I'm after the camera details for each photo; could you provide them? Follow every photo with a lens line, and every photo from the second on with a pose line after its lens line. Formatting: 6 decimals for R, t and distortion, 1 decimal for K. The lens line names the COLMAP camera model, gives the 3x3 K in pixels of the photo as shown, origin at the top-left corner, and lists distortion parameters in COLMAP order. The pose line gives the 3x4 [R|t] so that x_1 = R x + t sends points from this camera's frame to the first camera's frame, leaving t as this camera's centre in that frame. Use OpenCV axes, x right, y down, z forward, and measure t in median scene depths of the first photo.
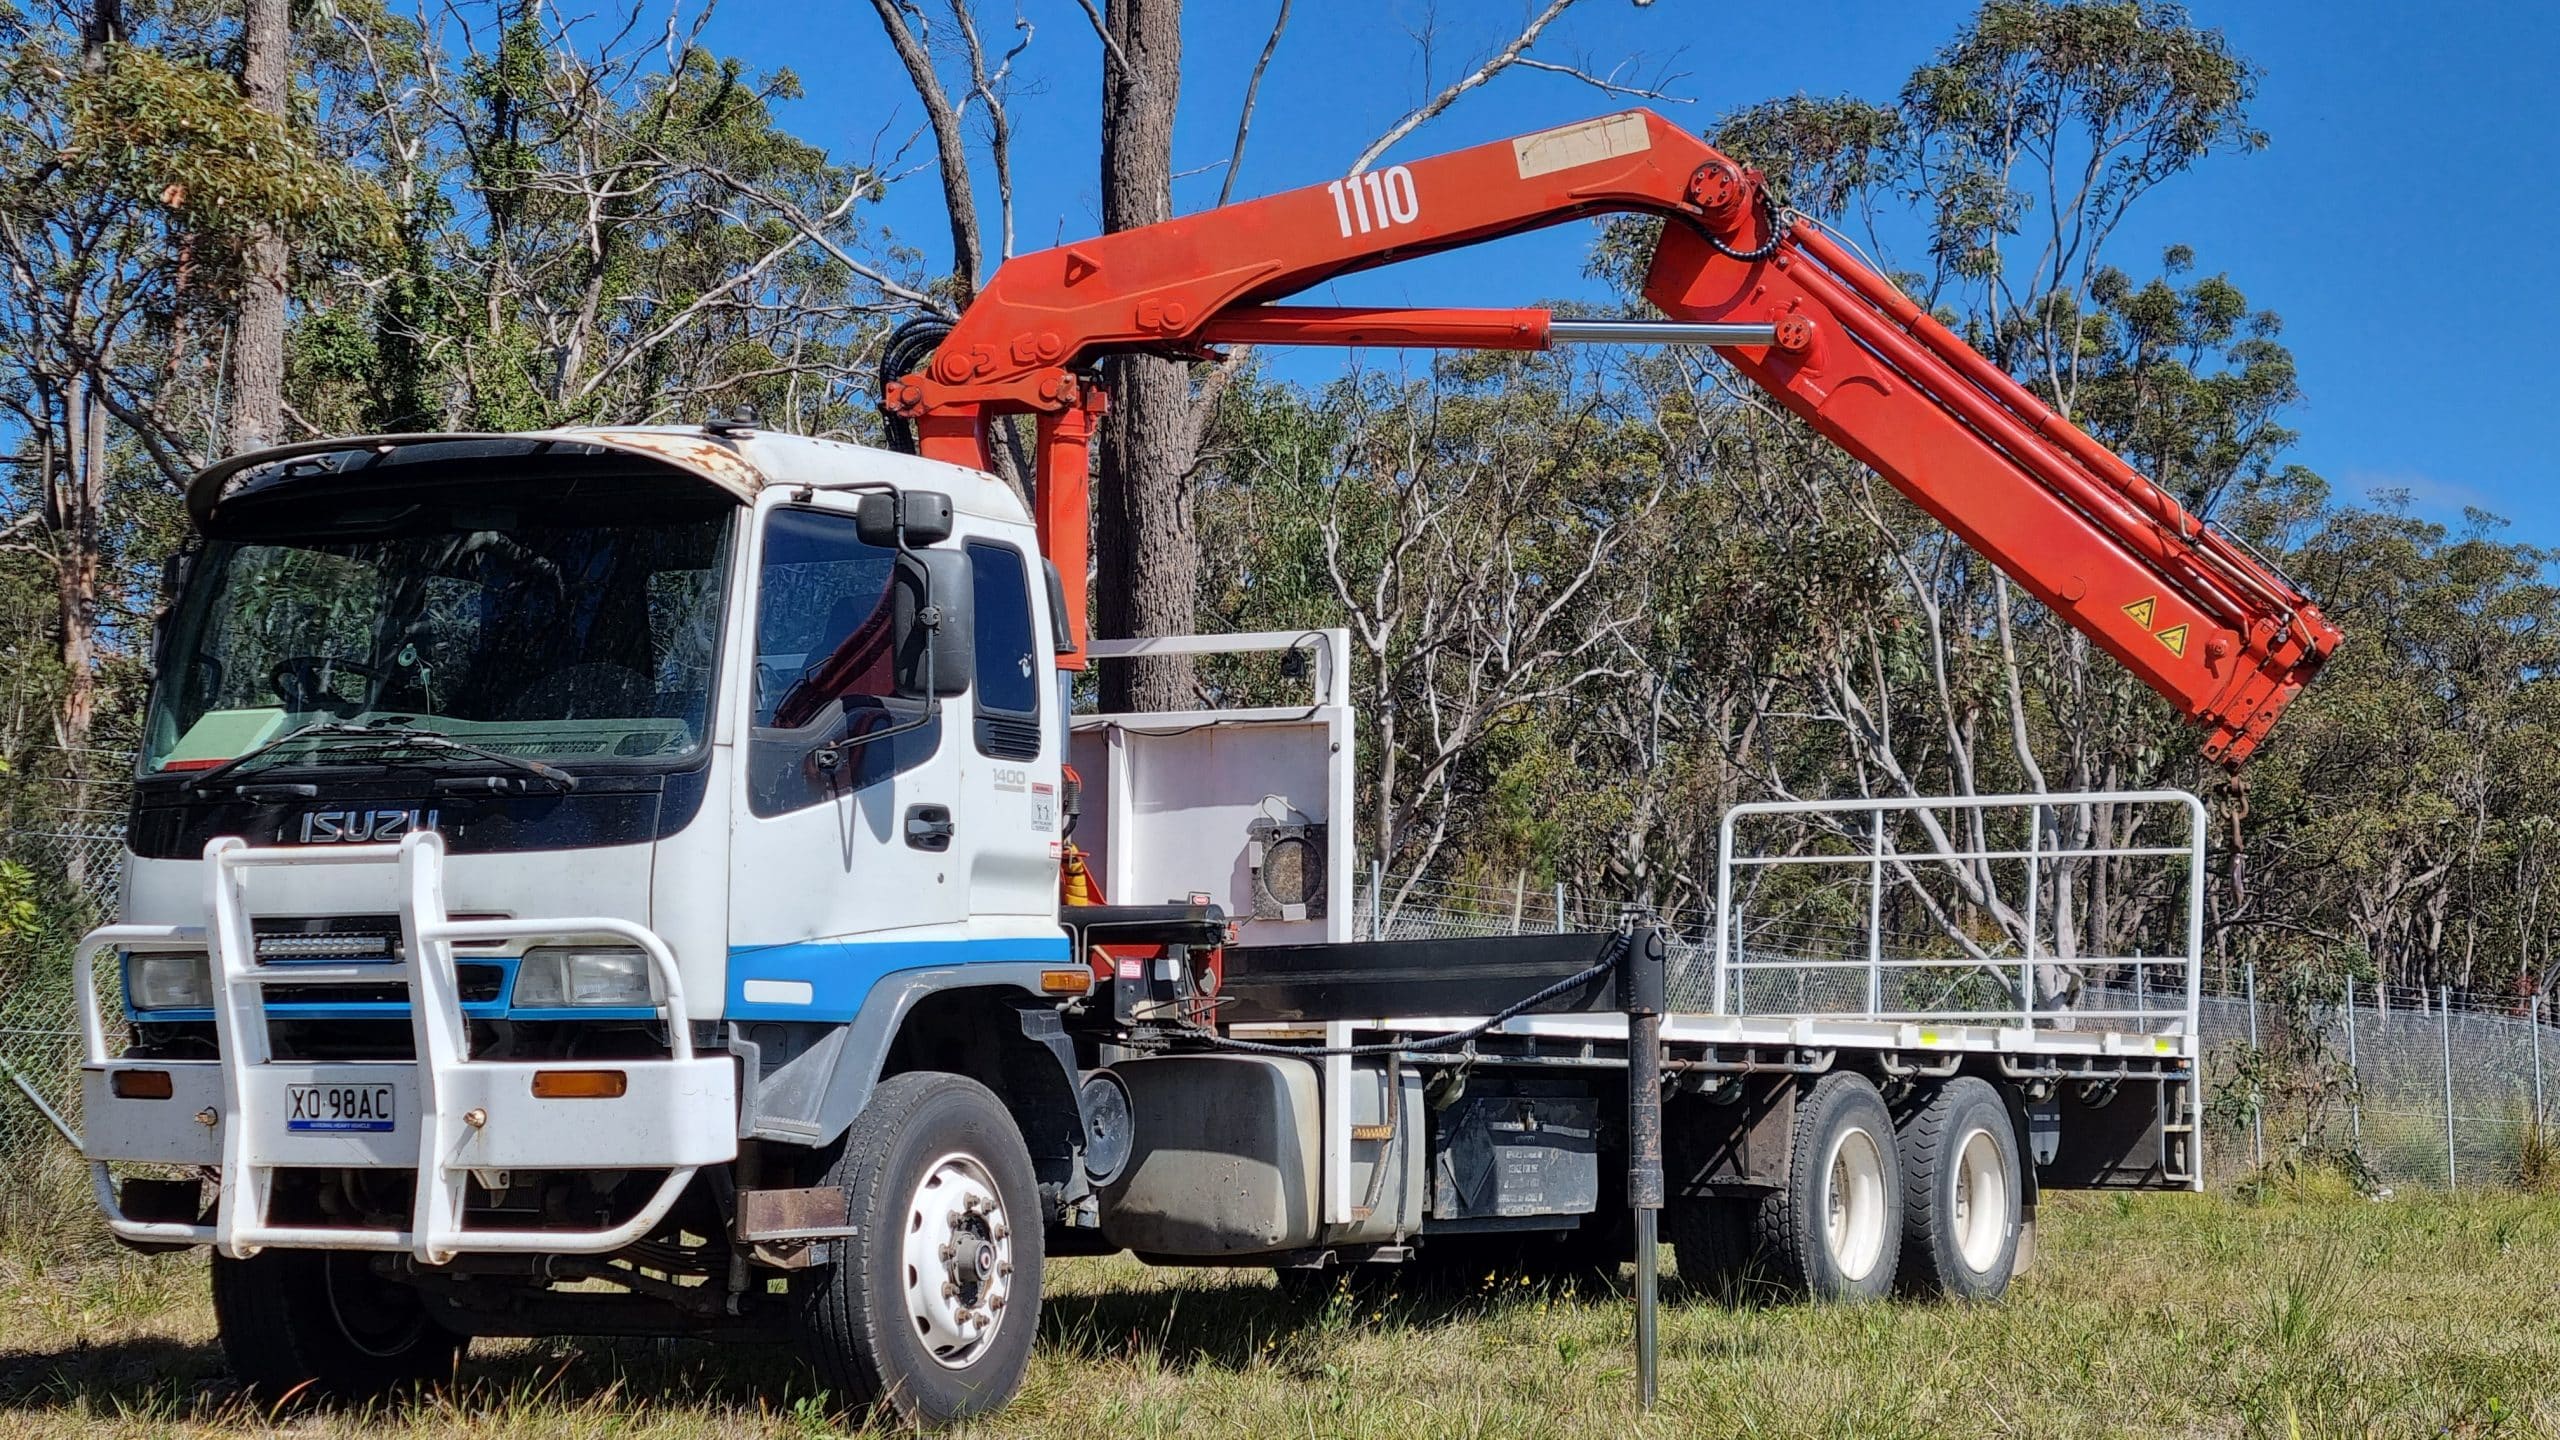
lens RADIAL K [[3588.0, 0, 1280.0], [0, 3588.0, 720.0], [0, 0, 1]] dist [0.042327, 0.084267]
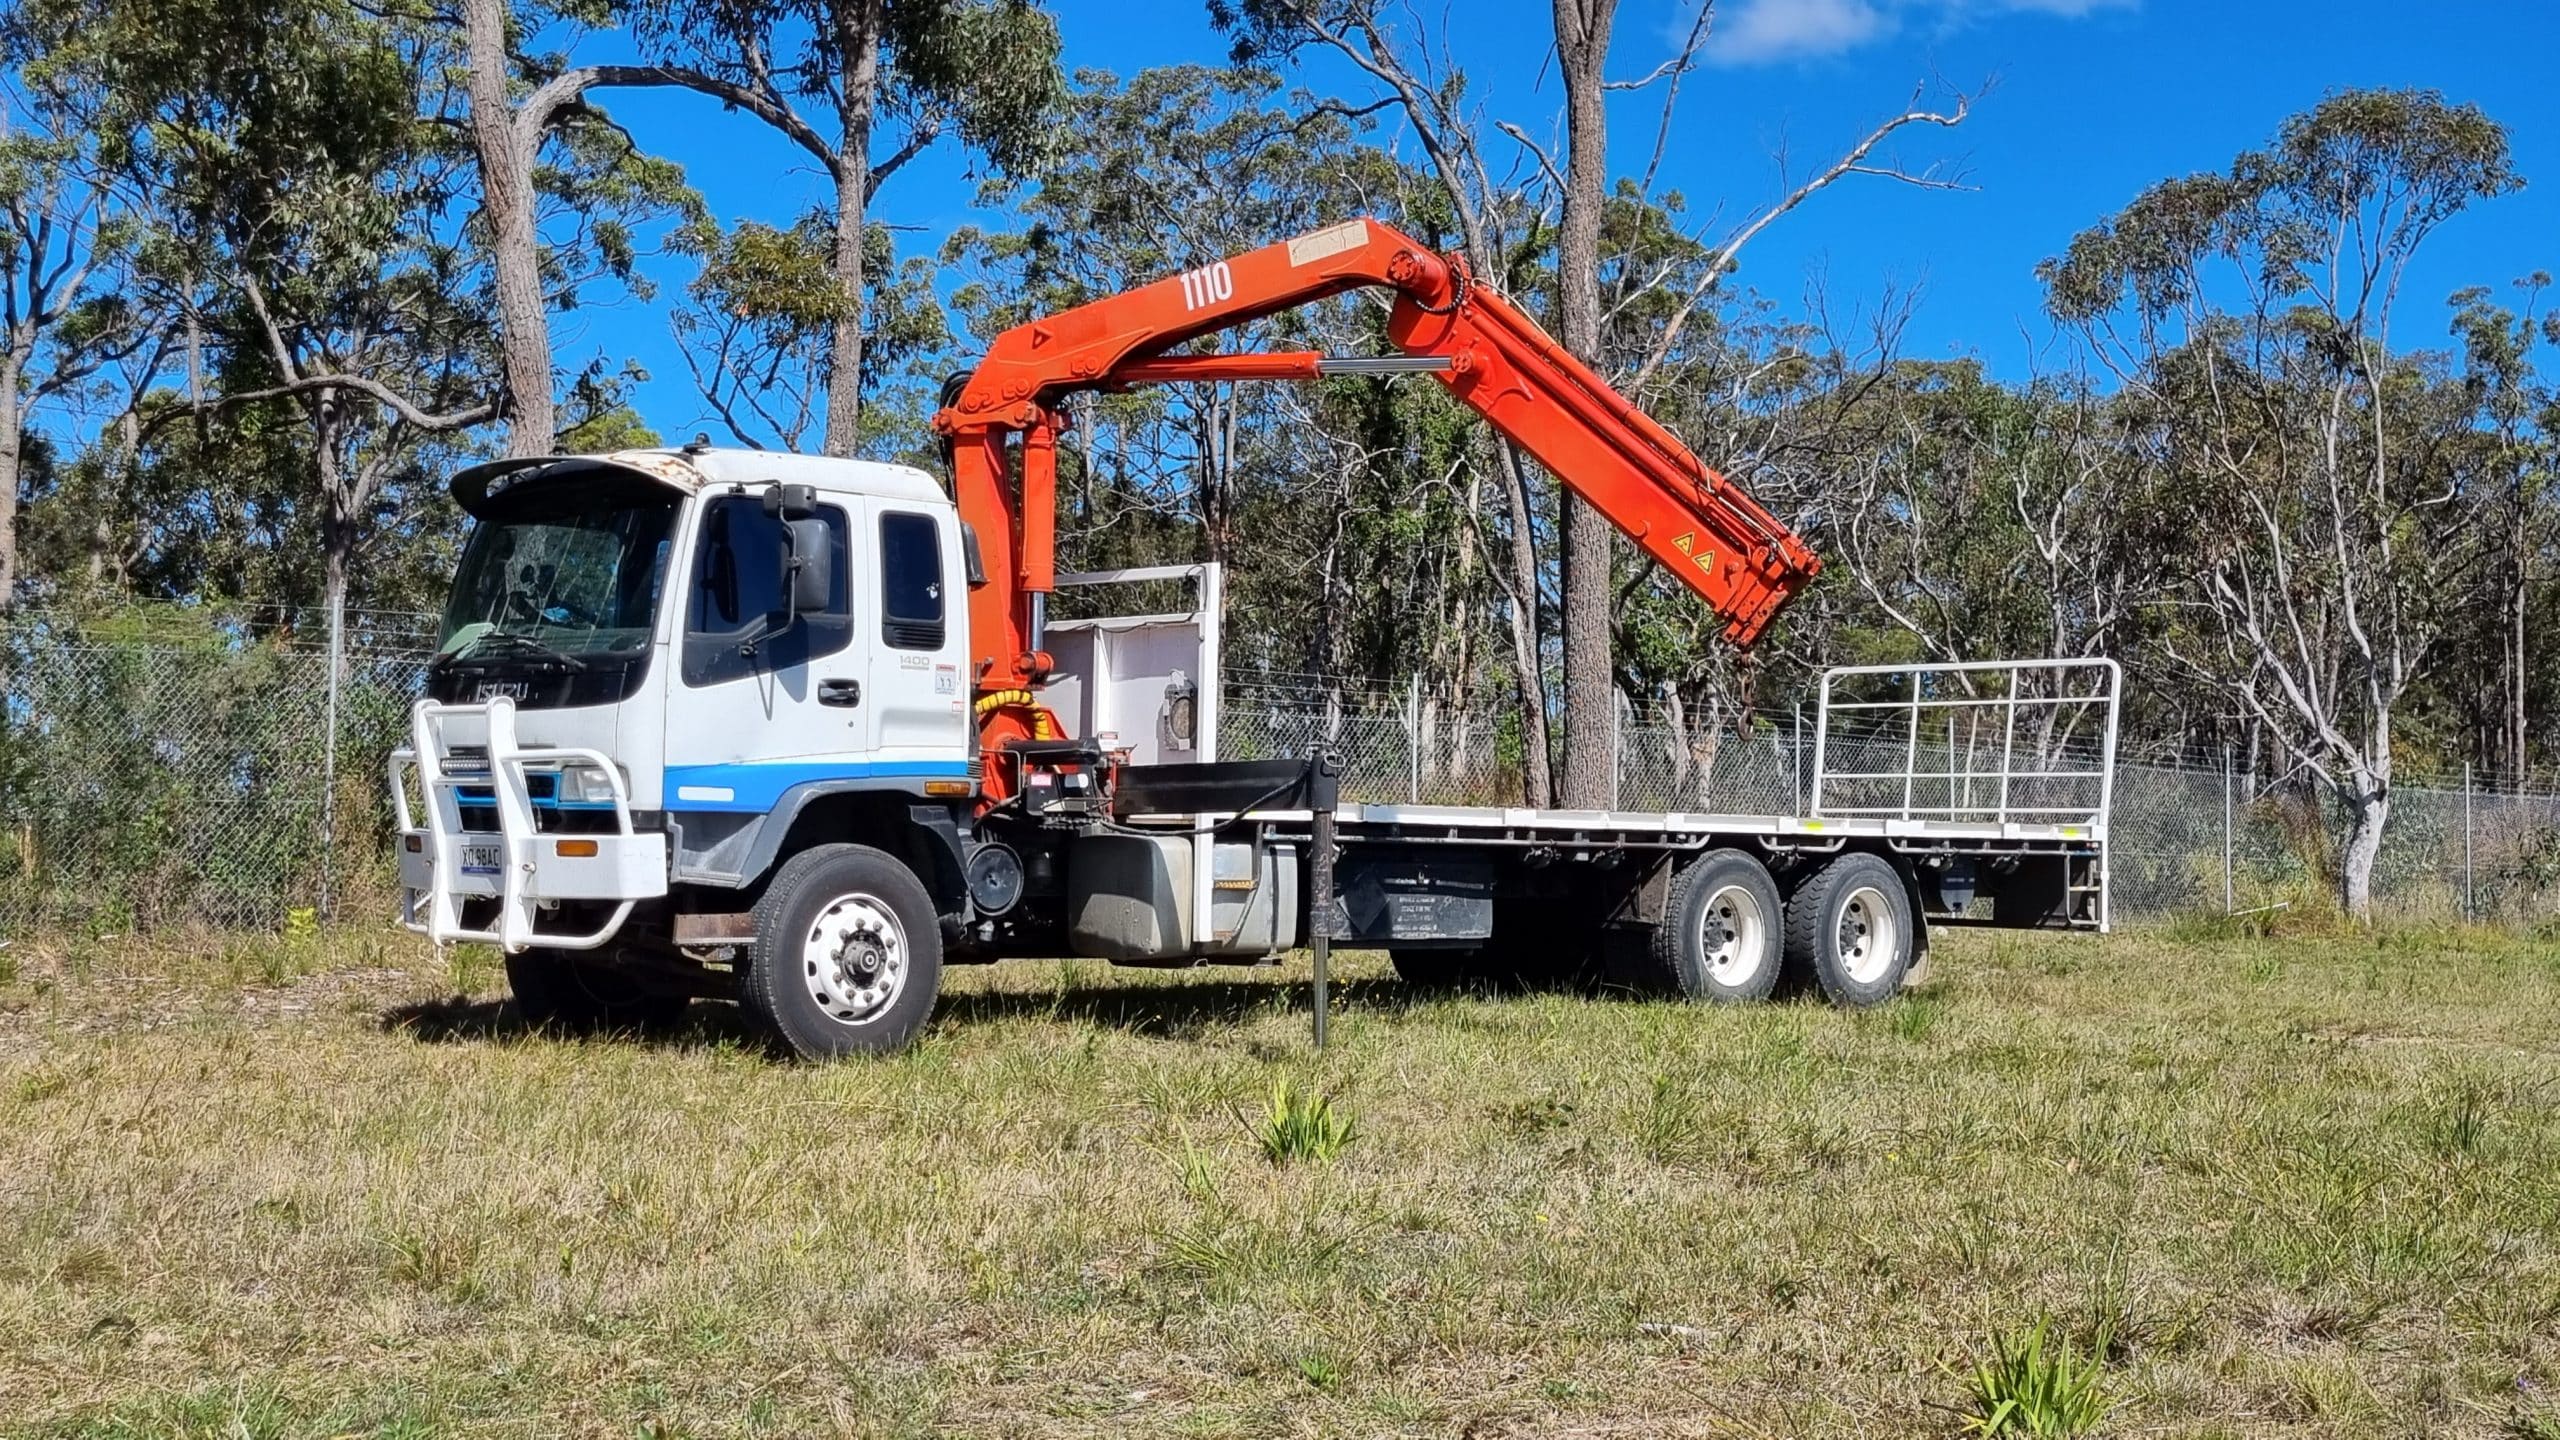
lens RADIAL K [[2285.7, 0, 1280.0], [0, 2285.7, 720.0], [0, 0, 1]] dist [0.014116, 0.003340]
pose [[0.969496, -0.000031, -0.245107, 0.303802], [0.011499, 0.998905, 0.045357, -0.001939], [0.244837, -0.046792, 0.968434, 0.045241]]
